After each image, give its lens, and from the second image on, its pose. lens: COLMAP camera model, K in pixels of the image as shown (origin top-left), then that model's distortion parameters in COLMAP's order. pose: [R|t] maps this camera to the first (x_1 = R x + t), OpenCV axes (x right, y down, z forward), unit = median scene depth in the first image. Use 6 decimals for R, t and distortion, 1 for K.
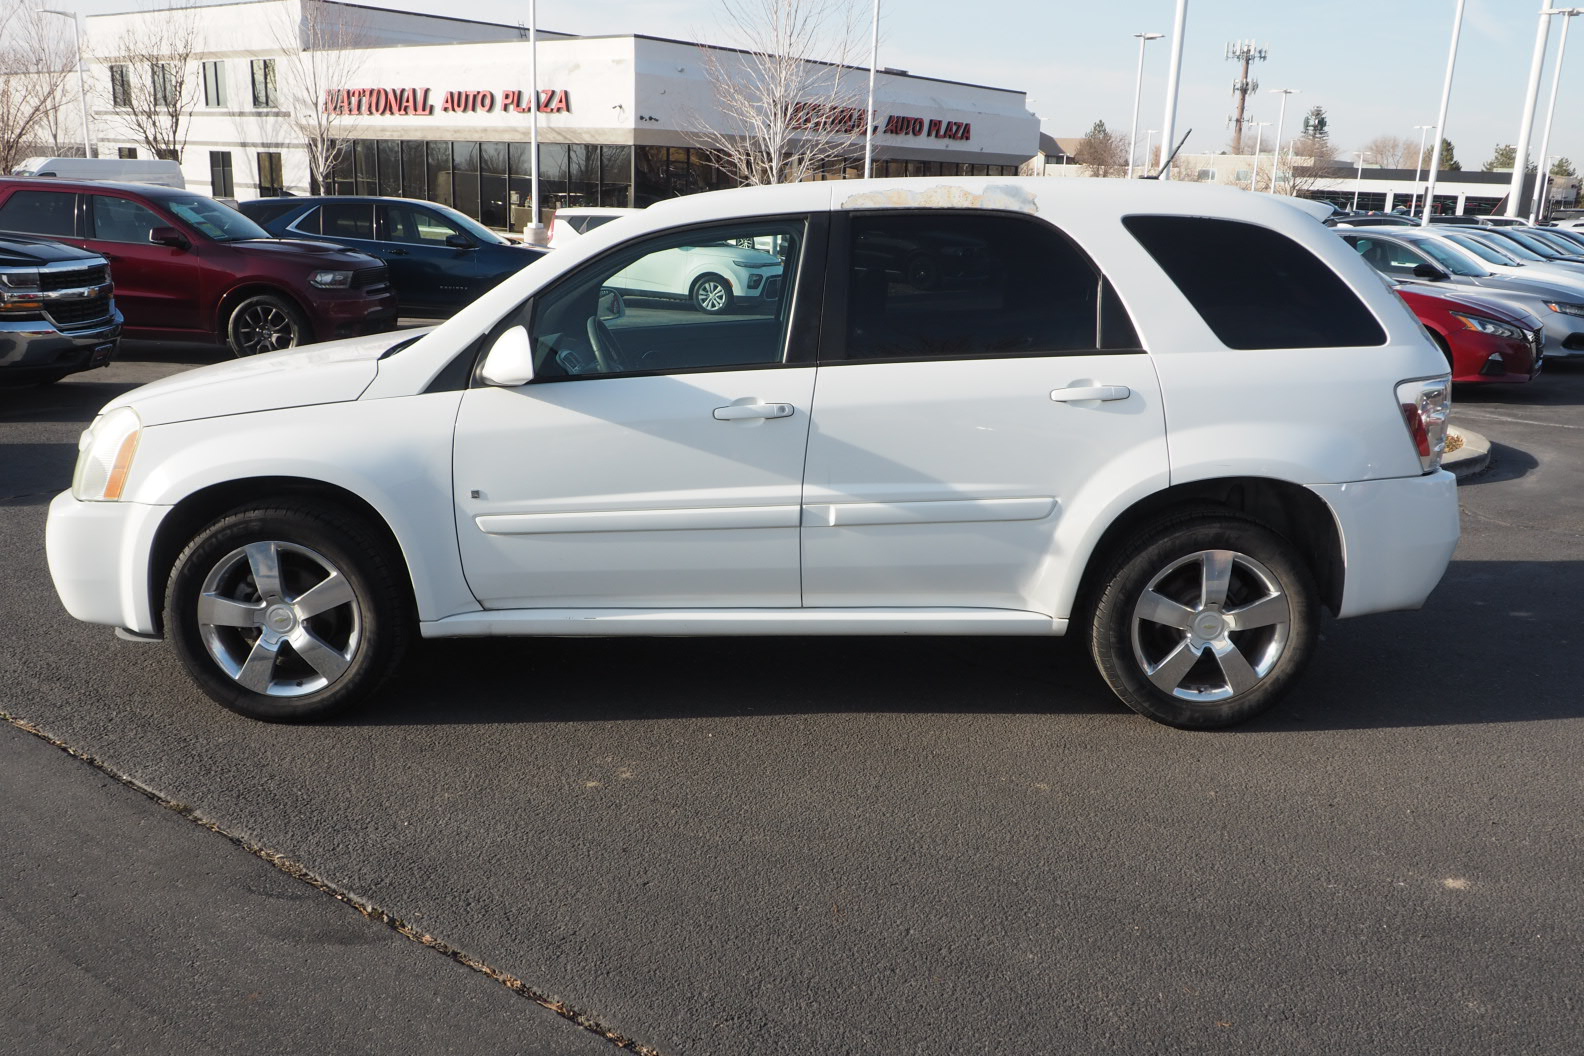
lens RADIAL K [[1318.7, 0, 792.0], [0, 1318.7, 528.0], [0, 0, 1]] dist [-0.011427, -0.005983]
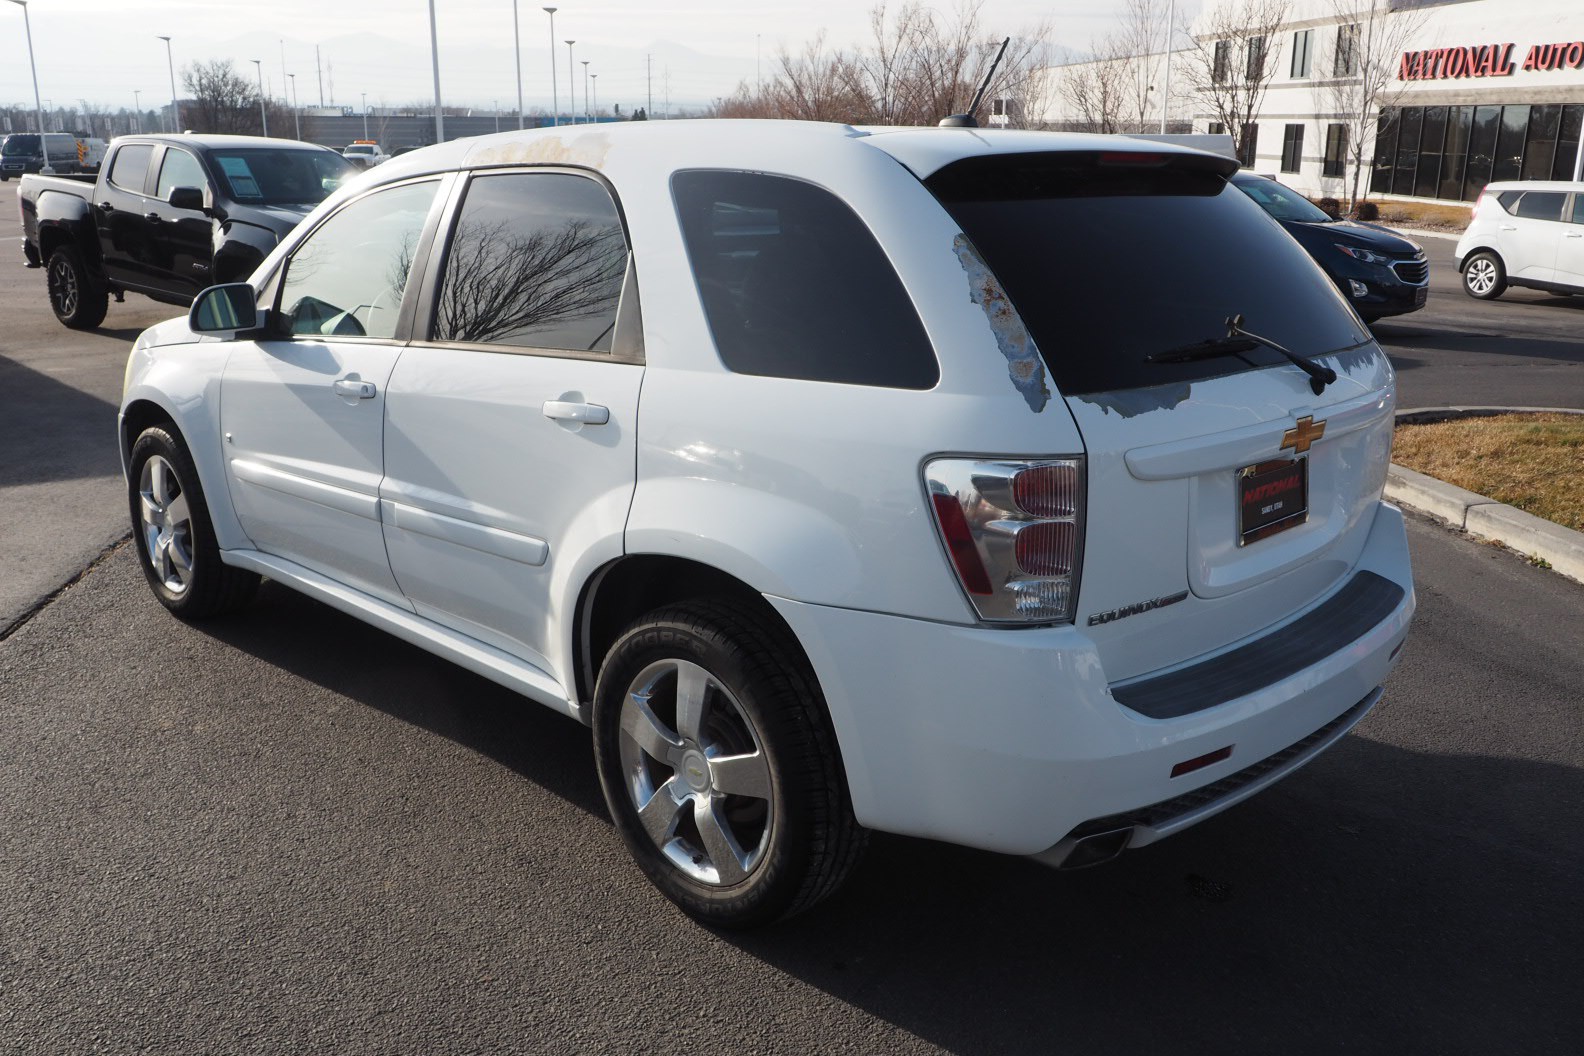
lens RADIAL K [[1374.5, 0, 792.0], [0, 1374.5, 528.0], [0, 0, 1]] dist [-0.005082, -0.002013]
pose [[0.687000, 0.175322, -0.705190, 0.086515], [-0.170846, 0.982225, 0.077758, -0.011831], [0.706288, 0.067059, 0.704741, 0.054154]]
